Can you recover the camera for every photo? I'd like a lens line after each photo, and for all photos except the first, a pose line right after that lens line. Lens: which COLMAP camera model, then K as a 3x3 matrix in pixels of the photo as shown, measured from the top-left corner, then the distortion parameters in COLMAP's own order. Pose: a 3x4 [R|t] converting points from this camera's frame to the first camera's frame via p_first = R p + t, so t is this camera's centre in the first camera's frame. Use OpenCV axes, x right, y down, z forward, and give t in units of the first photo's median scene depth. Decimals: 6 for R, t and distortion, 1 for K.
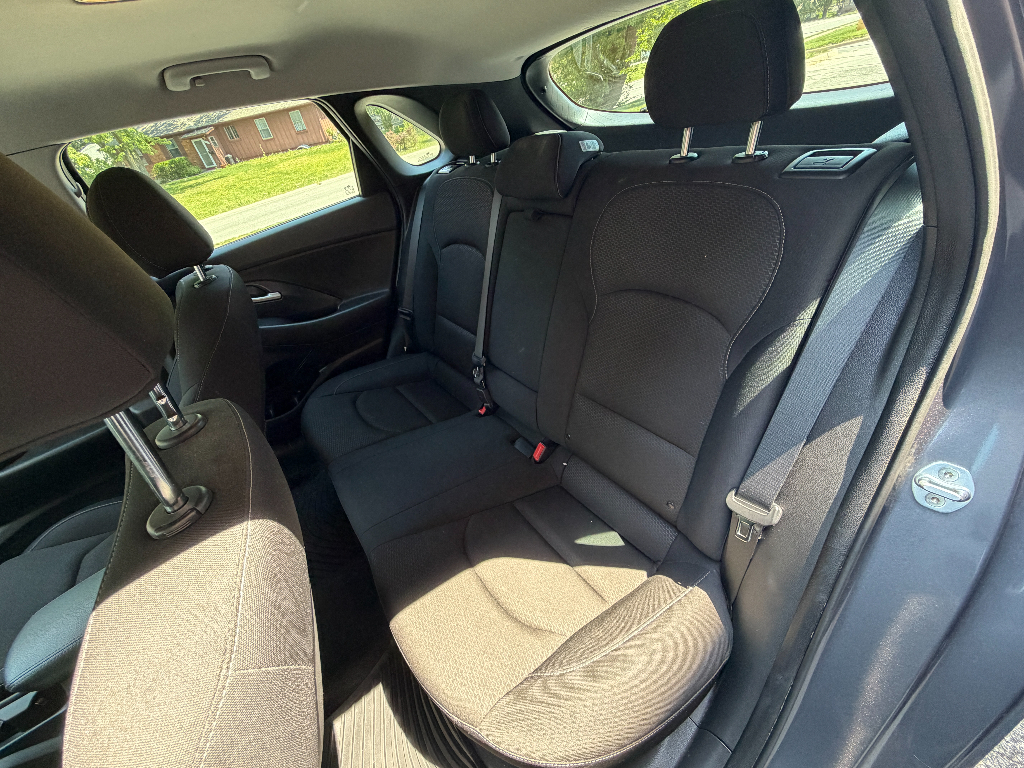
lens RADIAL K [[404.5, 0, 512.8], [0, 404.5, 379.2], [0, 0, 1]] dist [-0.002299, -0.000011]
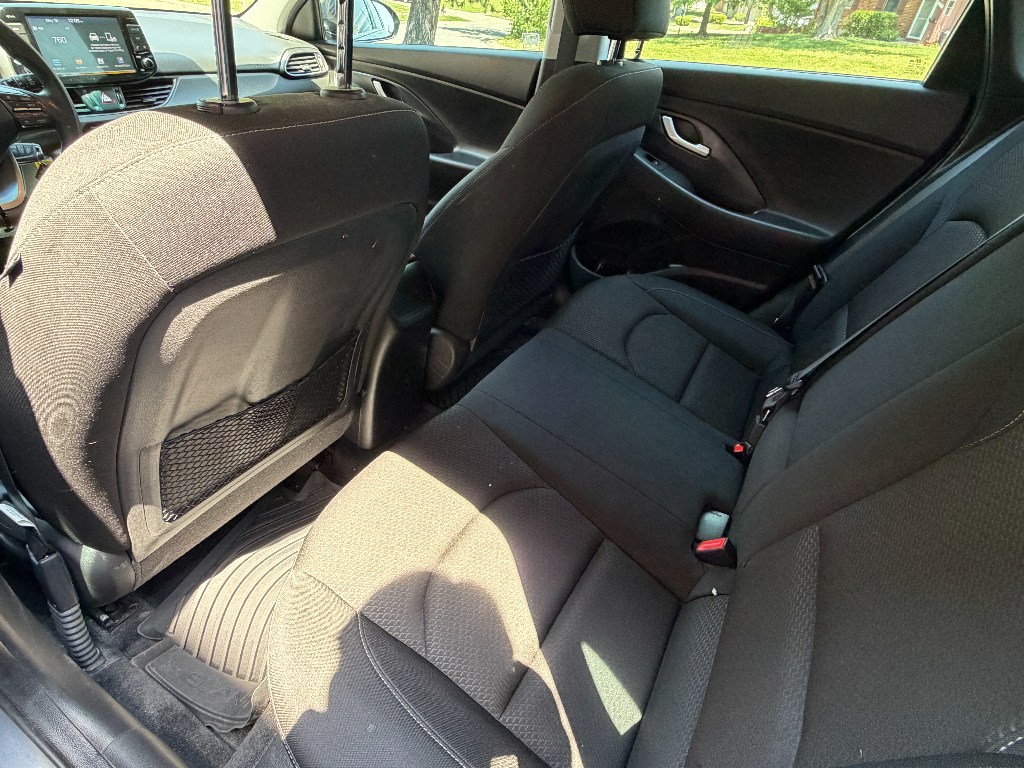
lens RADIAL K [[554.2, 0, 502.2], [0, 554.2, 378.5], [0, 0, 1]] dist [-0.000681, 0.001018]
pose [[0.361320, 0.707817, -0.606995, 0.225990], [-0.669952, 0.649841, 0.358985, -0.049733], [0.648546, 0.276949, 0.709004, 0.146415]]
